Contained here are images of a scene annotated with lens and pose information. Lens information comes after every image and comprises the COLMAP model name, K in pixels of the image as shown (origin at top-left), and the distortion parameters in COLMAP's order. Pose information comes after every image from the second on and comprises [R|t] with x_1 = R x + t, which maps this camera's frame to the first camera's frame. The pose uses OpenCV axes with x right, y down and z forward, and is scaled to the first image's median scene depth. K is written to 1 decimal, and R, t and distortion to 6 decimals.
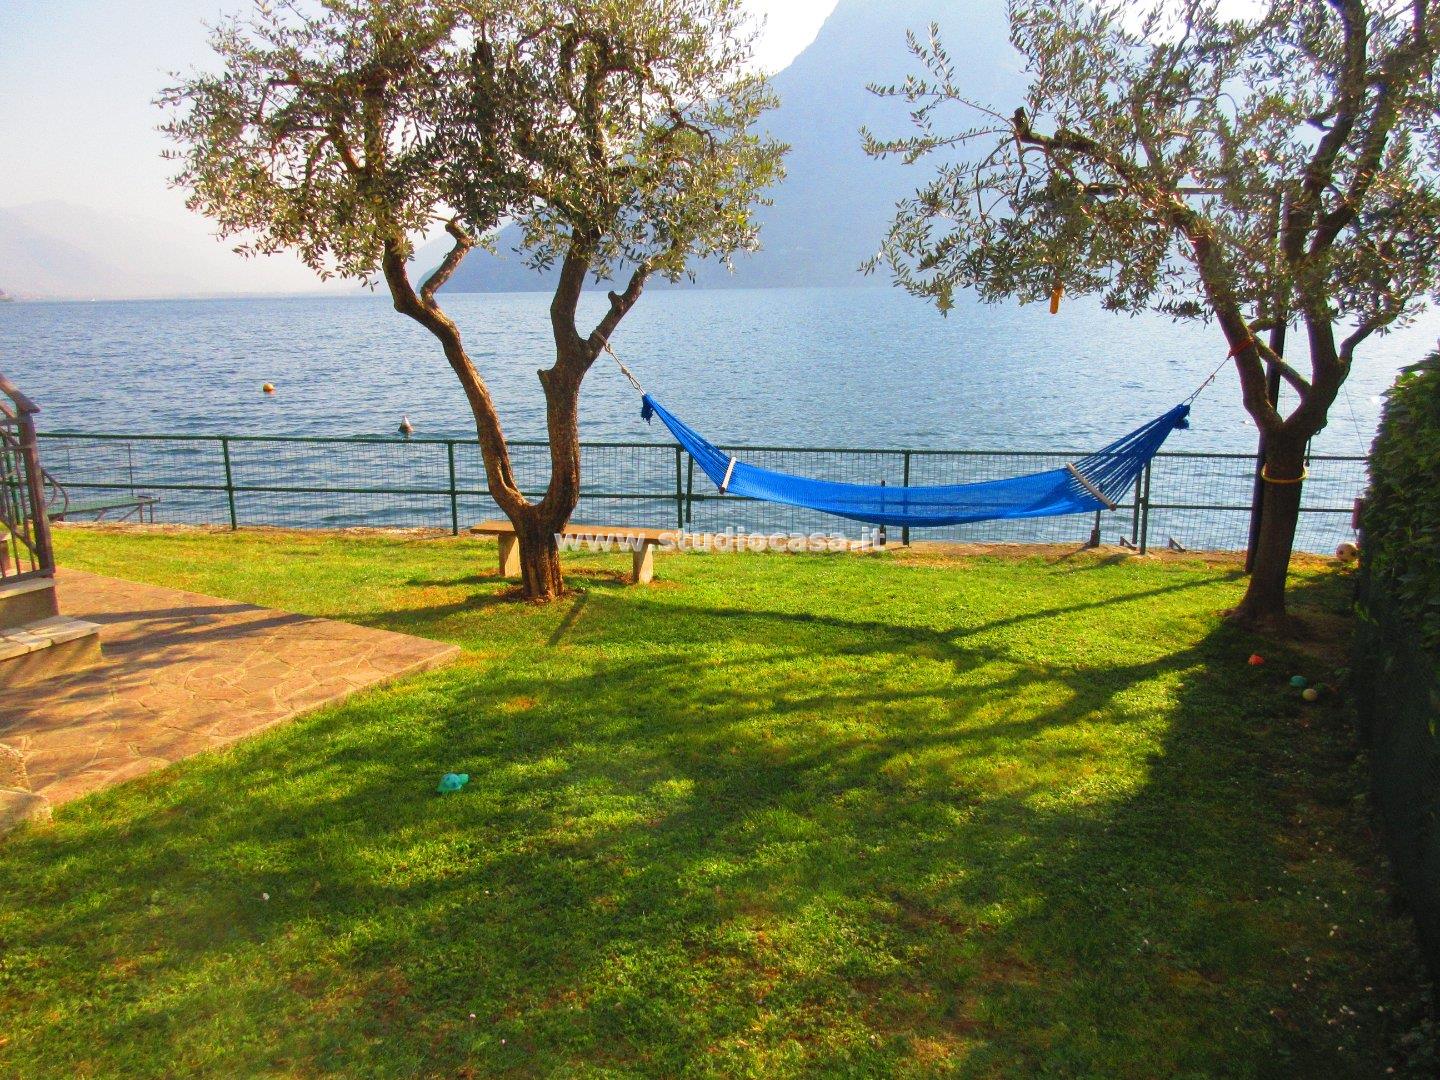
lens RADIAL K [[1072.0, 0, 715.8], [0, 1072.0, 541.2], [0, 0, 1]] dist [0.002884, 0.005687]
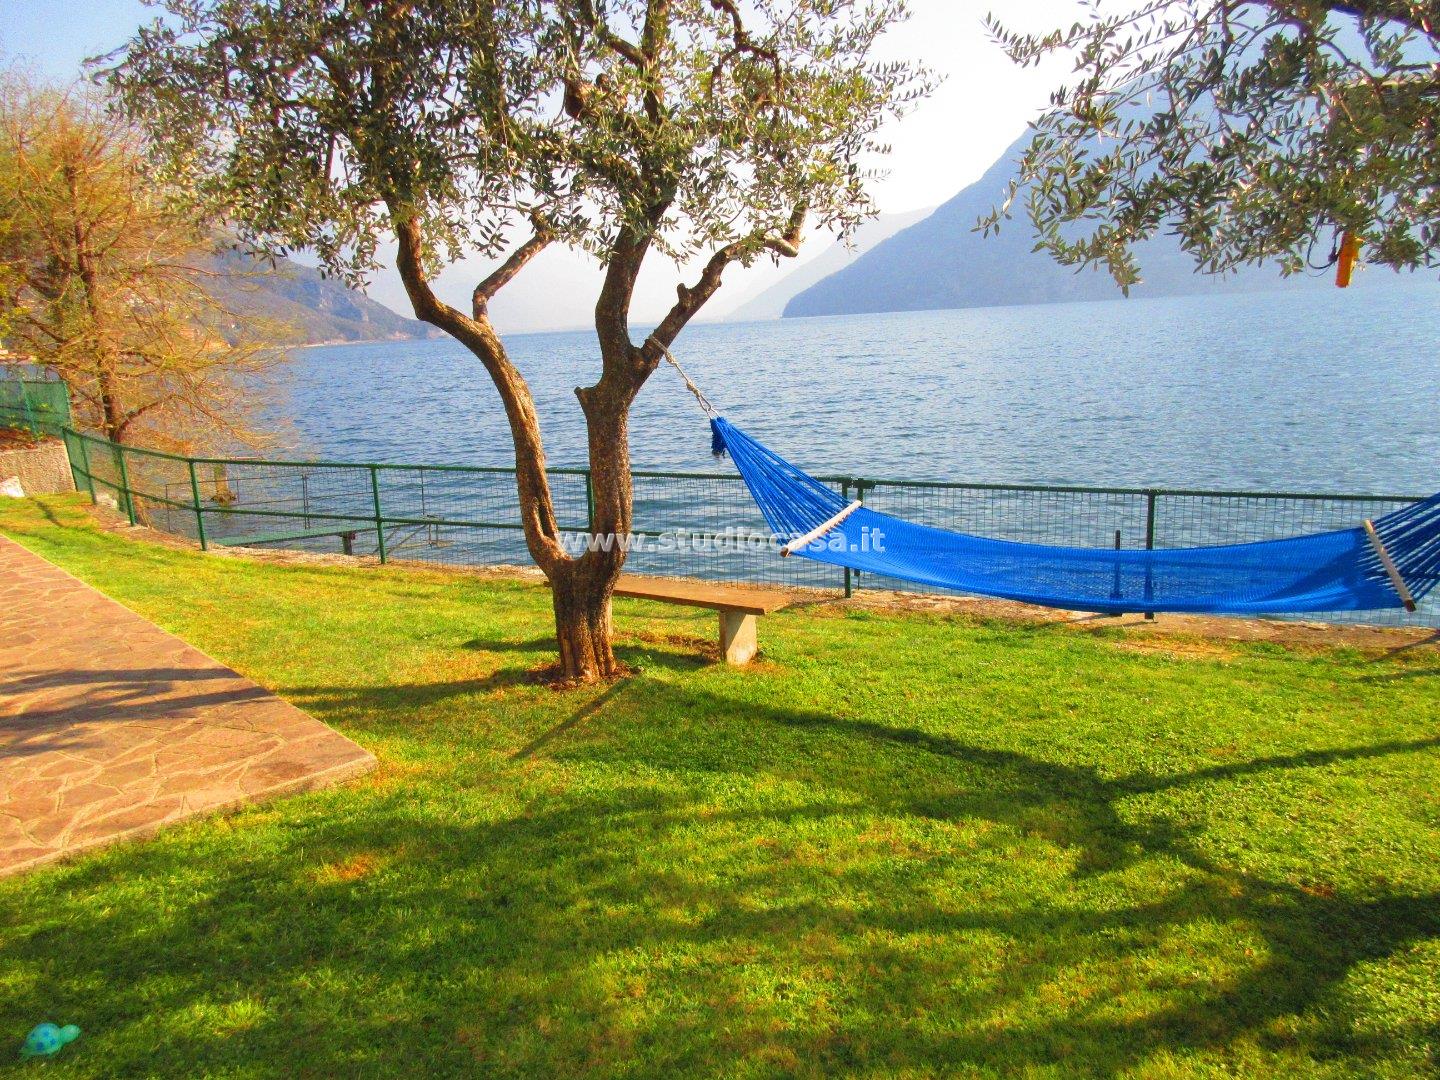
lens RADIAL K [[1072.0, 0, 715.8], [0, 1072.0, 541.2], [0, 0, 1]] dist [0.002884, 0.005687]
pose [[0.946481, 0.030396, -0.321326, 0.203567], [-0.035974, 0.999287, -0.011435, -0.047564], [0.320749, 0.022382, 0.946900, 0.328692]]
